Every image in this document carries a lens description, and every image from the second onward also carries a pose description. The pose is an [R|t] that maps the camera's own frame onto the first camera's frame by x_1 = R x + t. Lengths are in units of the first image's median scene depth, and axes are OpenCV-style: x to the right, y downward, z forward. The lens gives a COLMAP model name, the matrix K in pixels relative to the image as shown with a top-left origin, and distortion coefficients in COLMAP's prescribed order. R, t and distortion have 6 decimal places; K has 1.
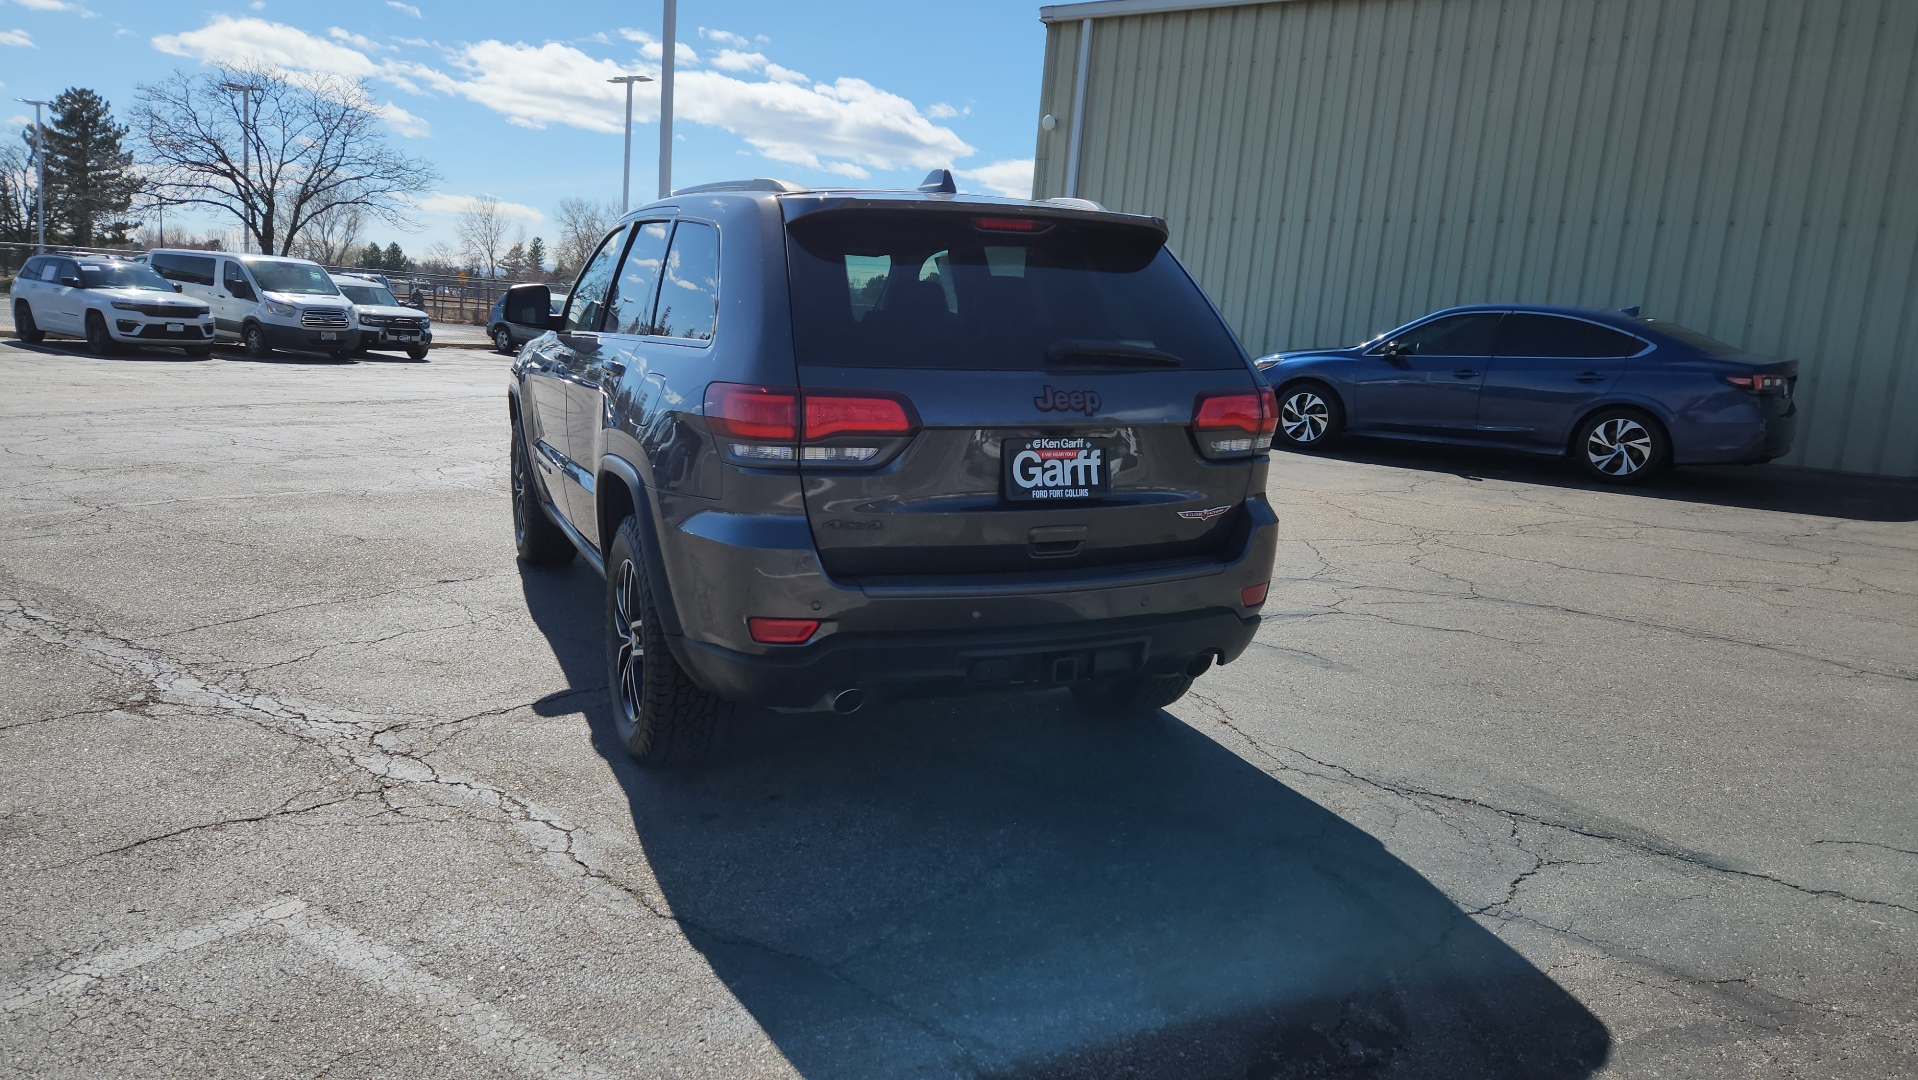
lens RADIAL K [[1278.6, 0, 931.8], [0, 1278.6, 548.8], [0, 0, 1]] dist [0.071566, -0.055263]
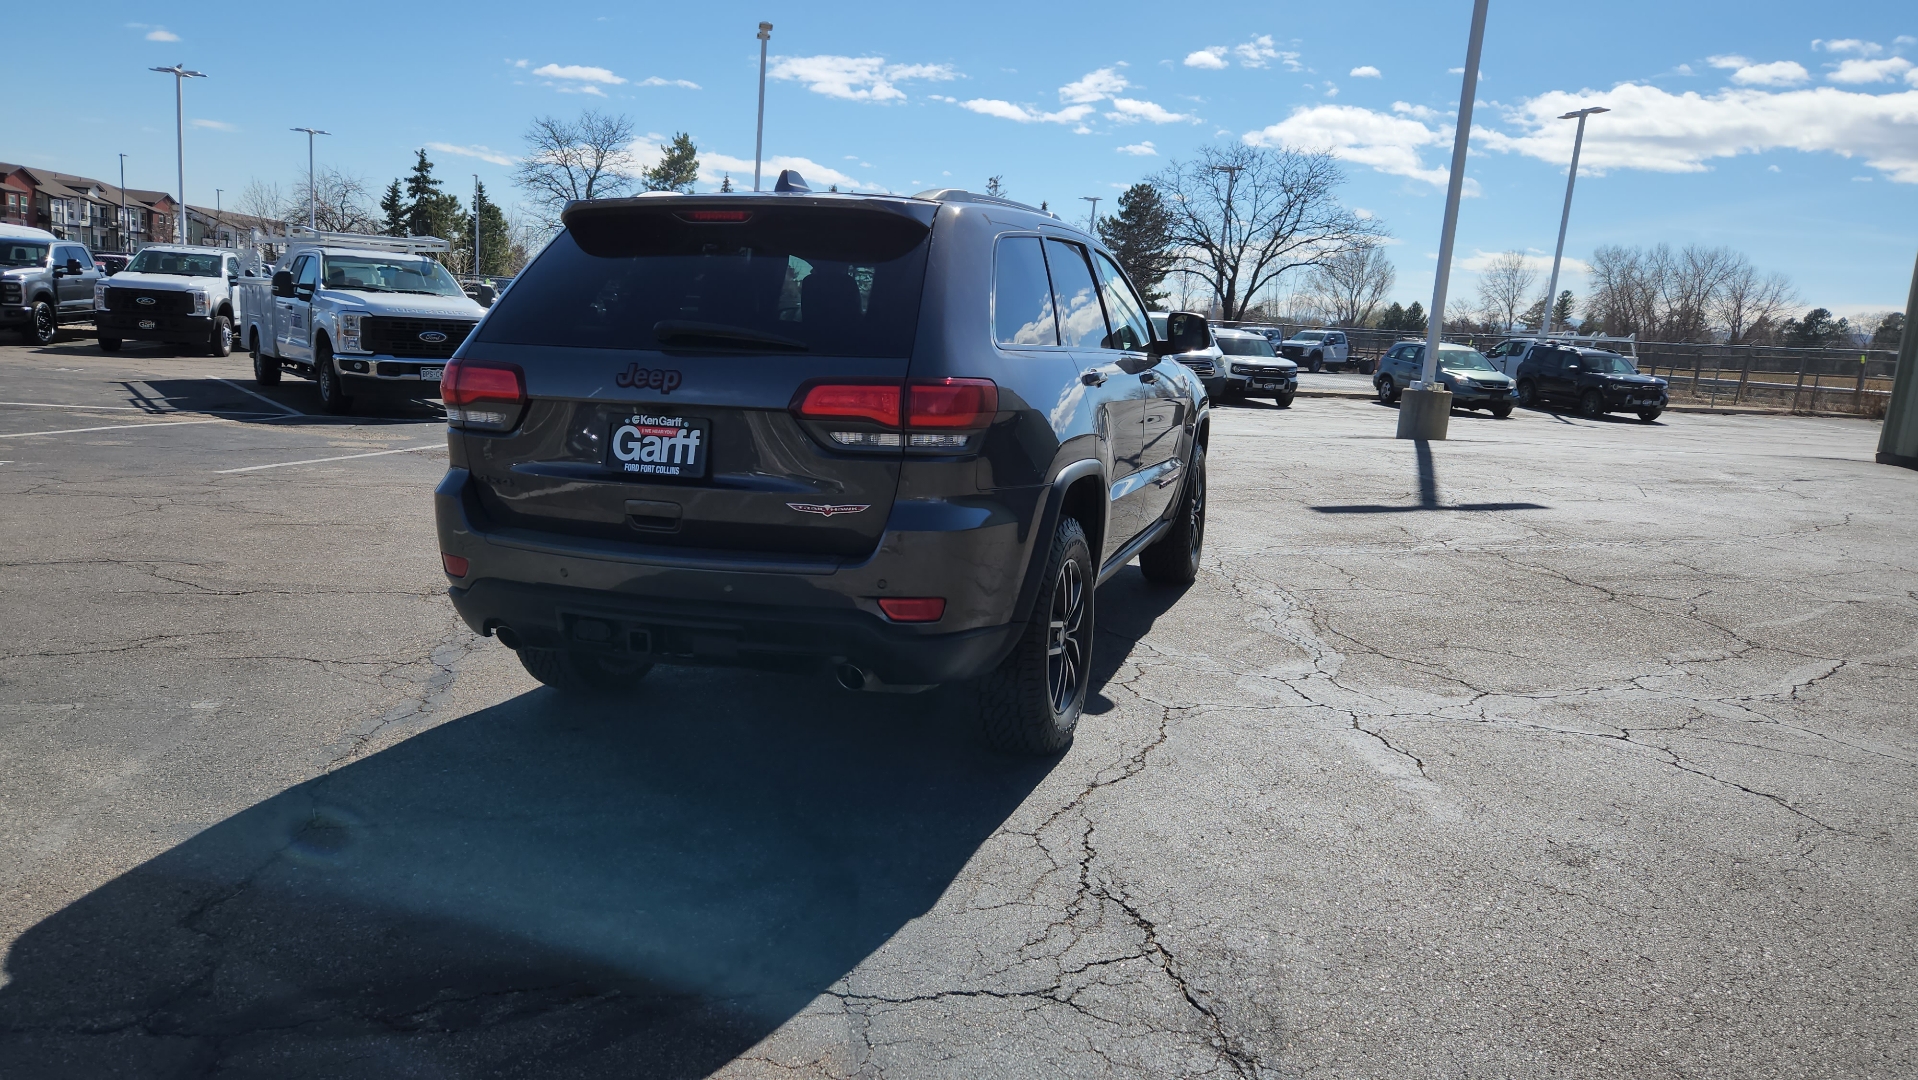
lens RADIAL K [[1278.6, 0, 929.2], [0, 1278.6, 539.9], [0, 0, 1]] dist [0.071566, -0.055263]
pose [[0.731811, 0.098545, -0.674345, 0.306749], [-0.132367, 0.991200, 0.001202, -0.005559], [0.668529, 0.088381, 0.738415, 0.124847]]
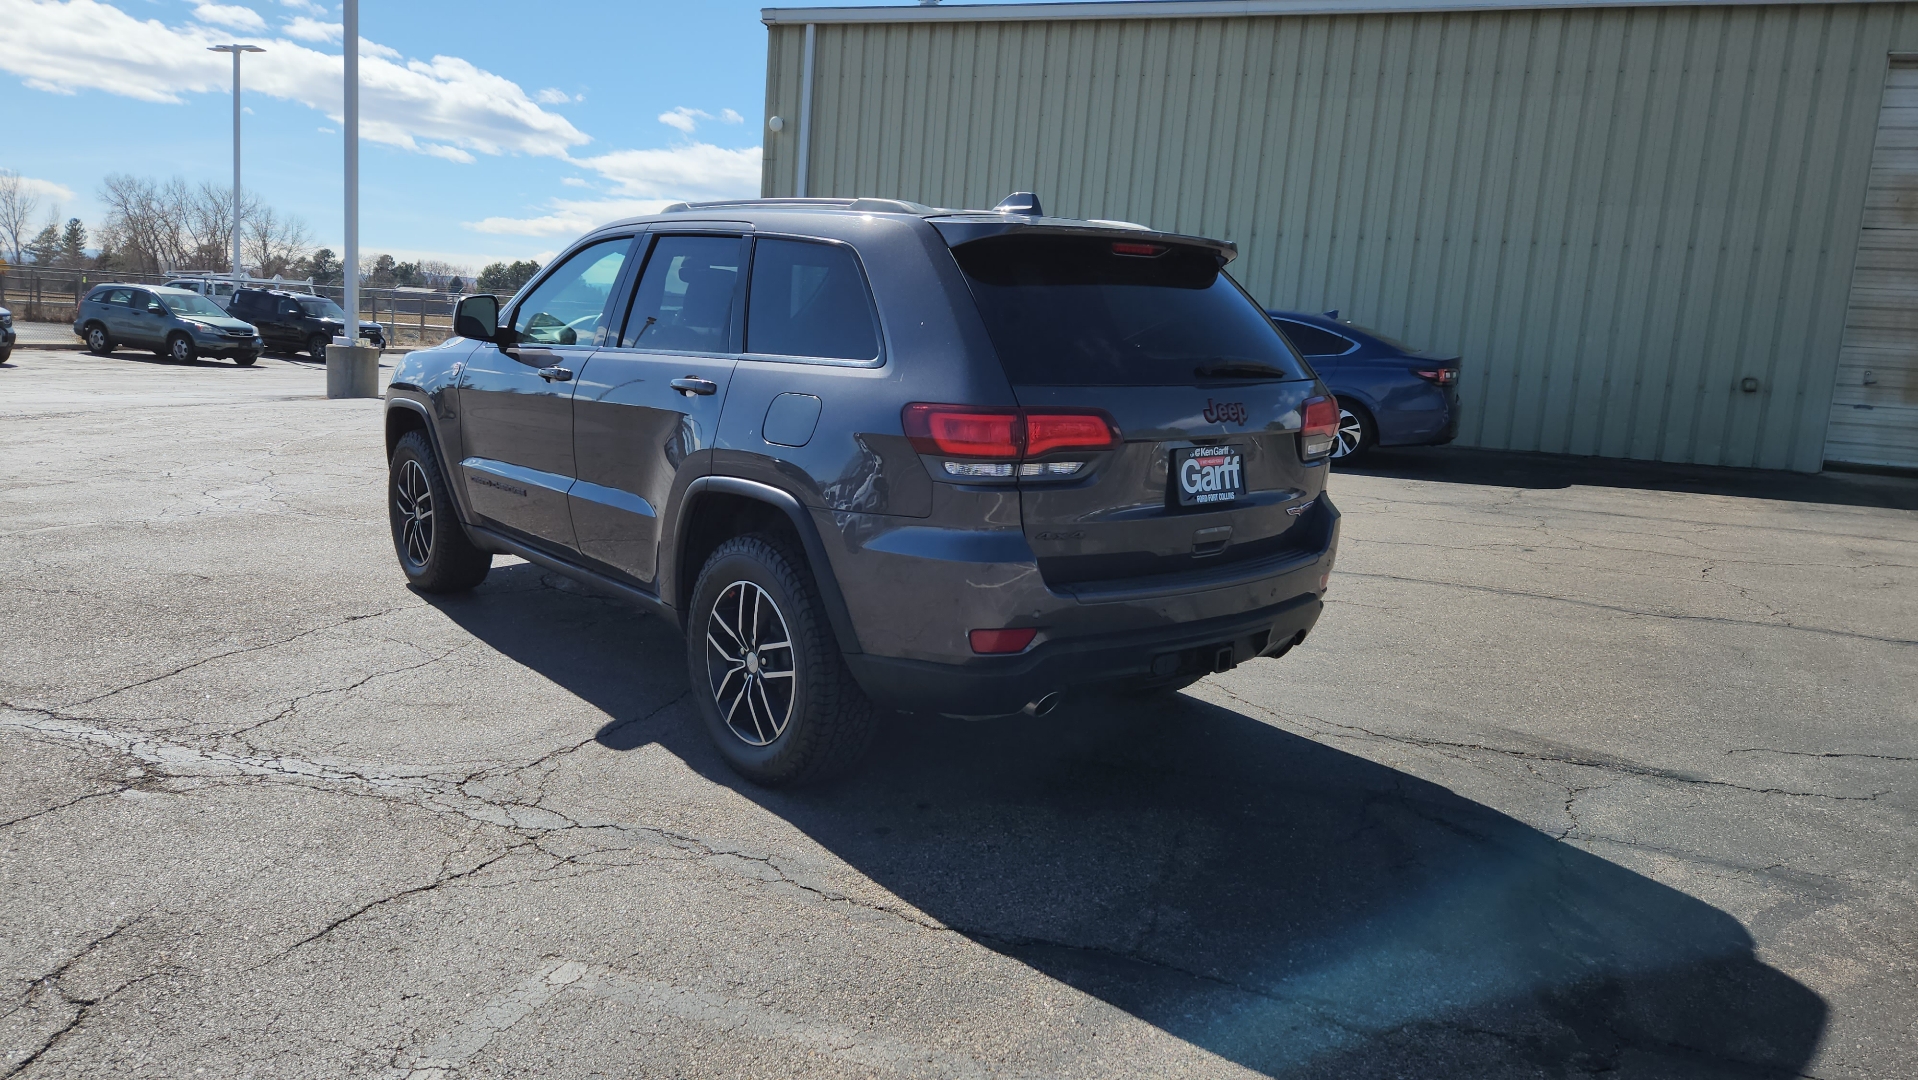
lens RADIAL K [[1278.6, 0, 932.1], [0, 1278.6, 534.9], [0, 0, 1]] dist [0.071566, -0.055263]
pose [[0.960040, -0.049259, 0.275492, -0.137901], [0.051006, 0.998698, 0.000826, -0.007770], [-0.275174, 0.013259, 0.961303, 0.005371]]
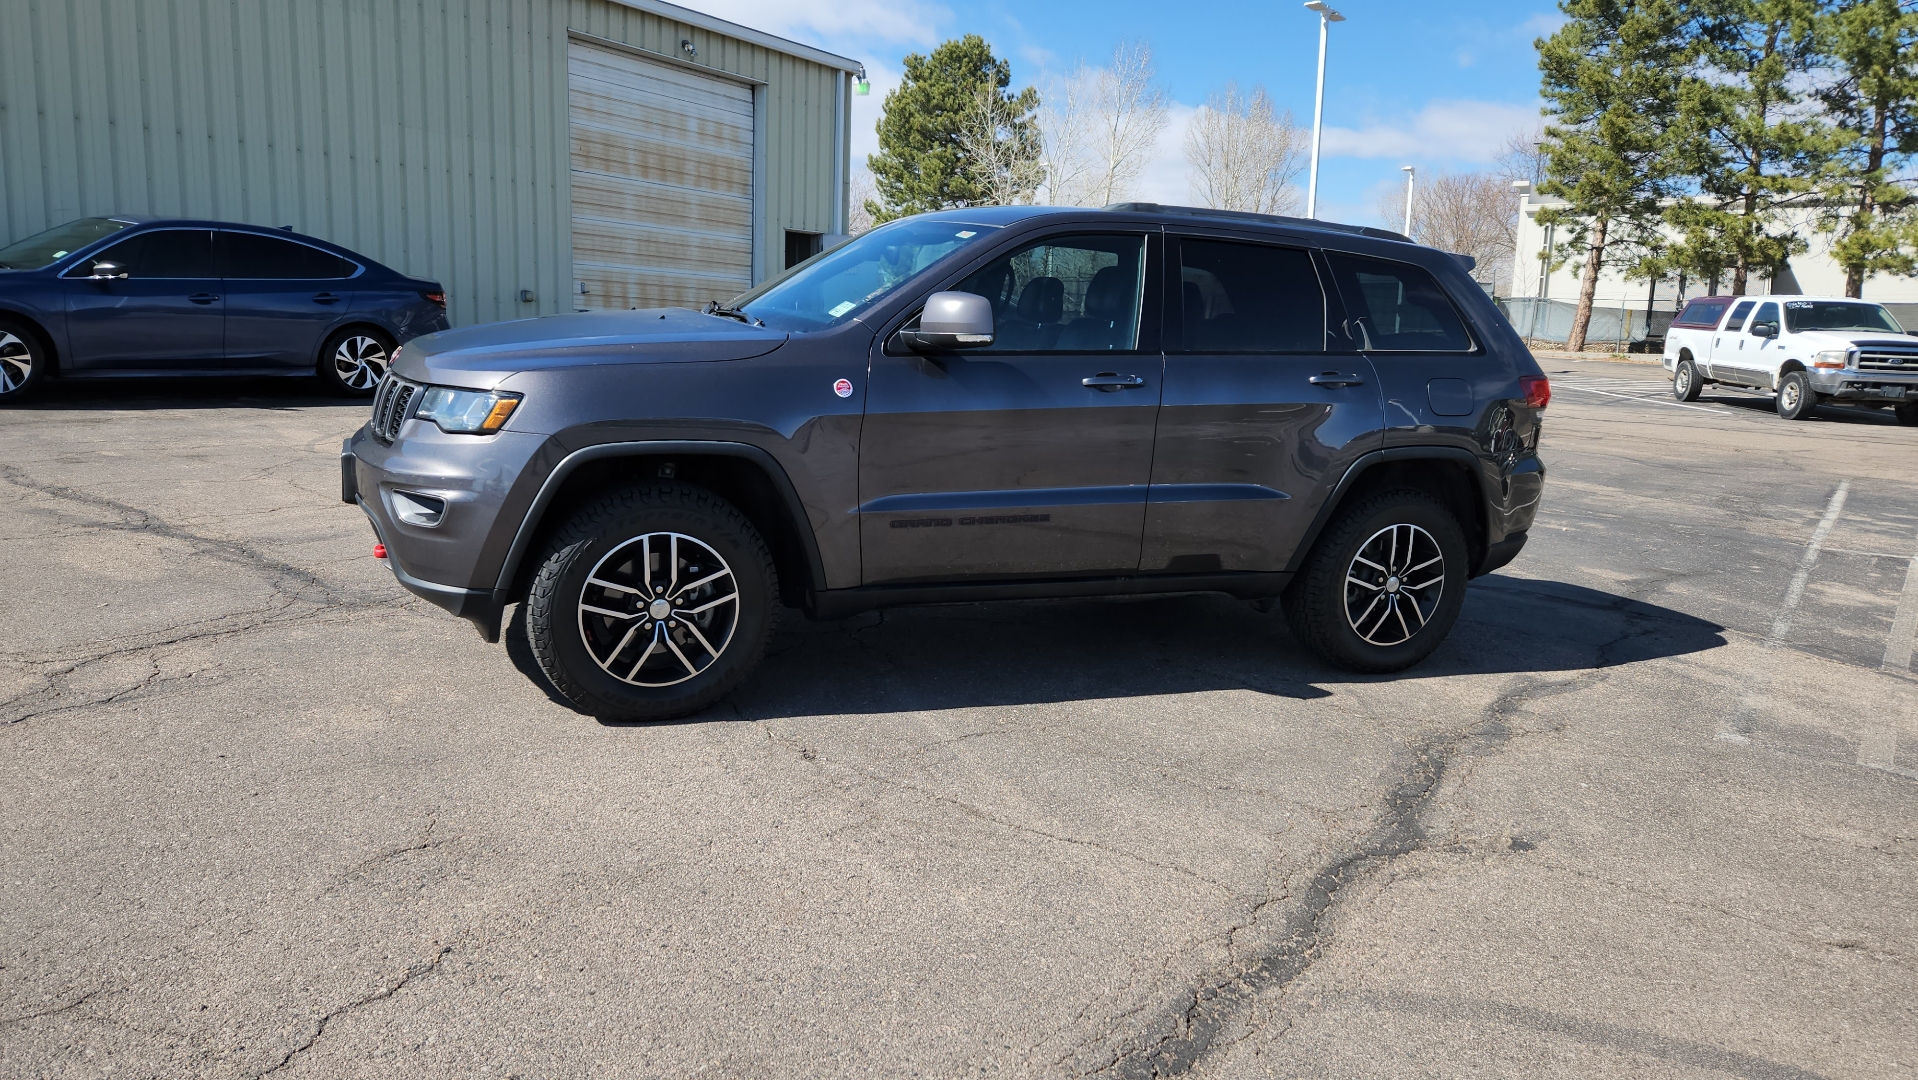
lens RADIAL K [[1280.5, 0, 924.7], [0, 1280.5, 532.1], [0, 0, 1]] dist [0.072546, -0.057538]
pose [[0.019132, -0.228560, 0.973342, -0.568264], [0.133167, 0.965429, 0.224084, -0.127375], [-0.990909, 0.125330, 0.048907, 0.528489]]
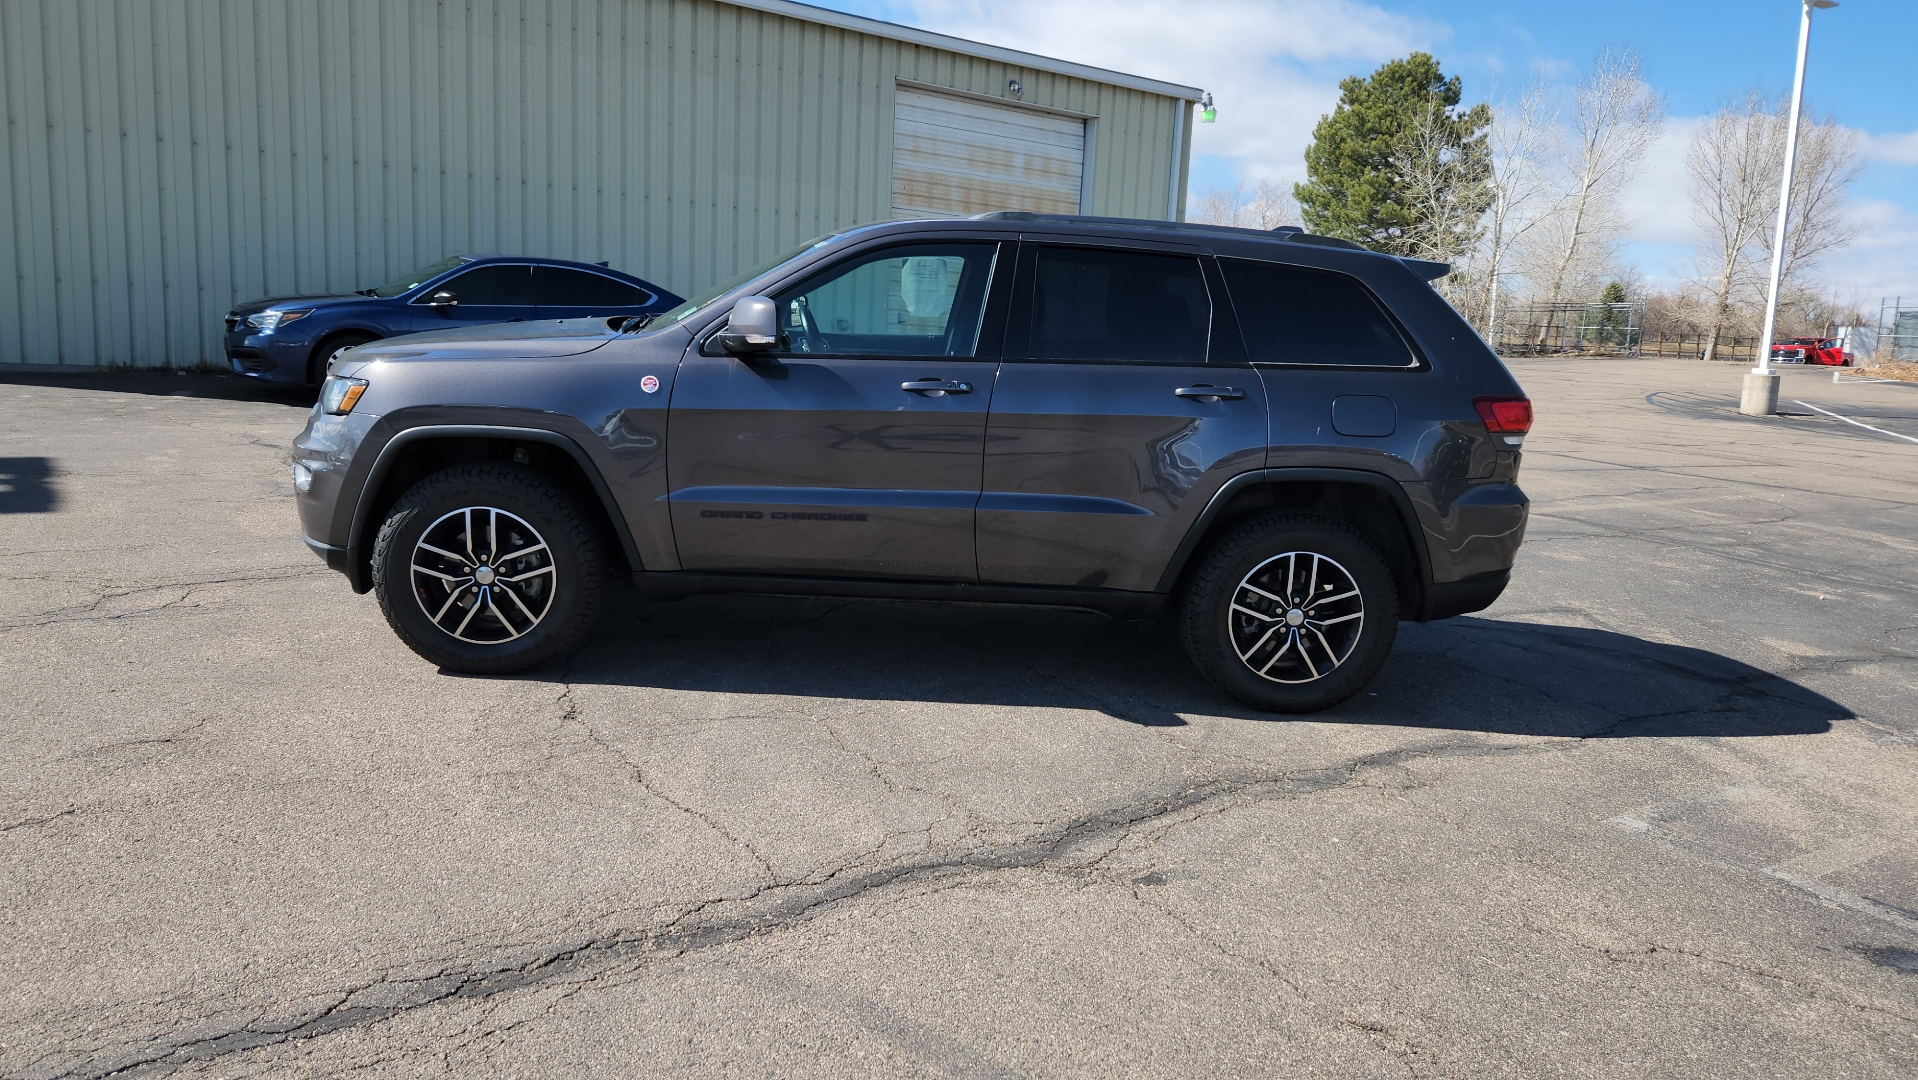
lens RADIAL K [[1280.5, 0, 929.4], [0, 1280.5, 535.9], [0, 0, 1]] dist [0.072546, -0.057538]
pose [[0.355995, -0.193922, 0.914145, -0.543893], [0.137011, 0.978491, 0.154216, -0.089160], [-0.924389, 0.070347, 0.374907, 0.324175]]
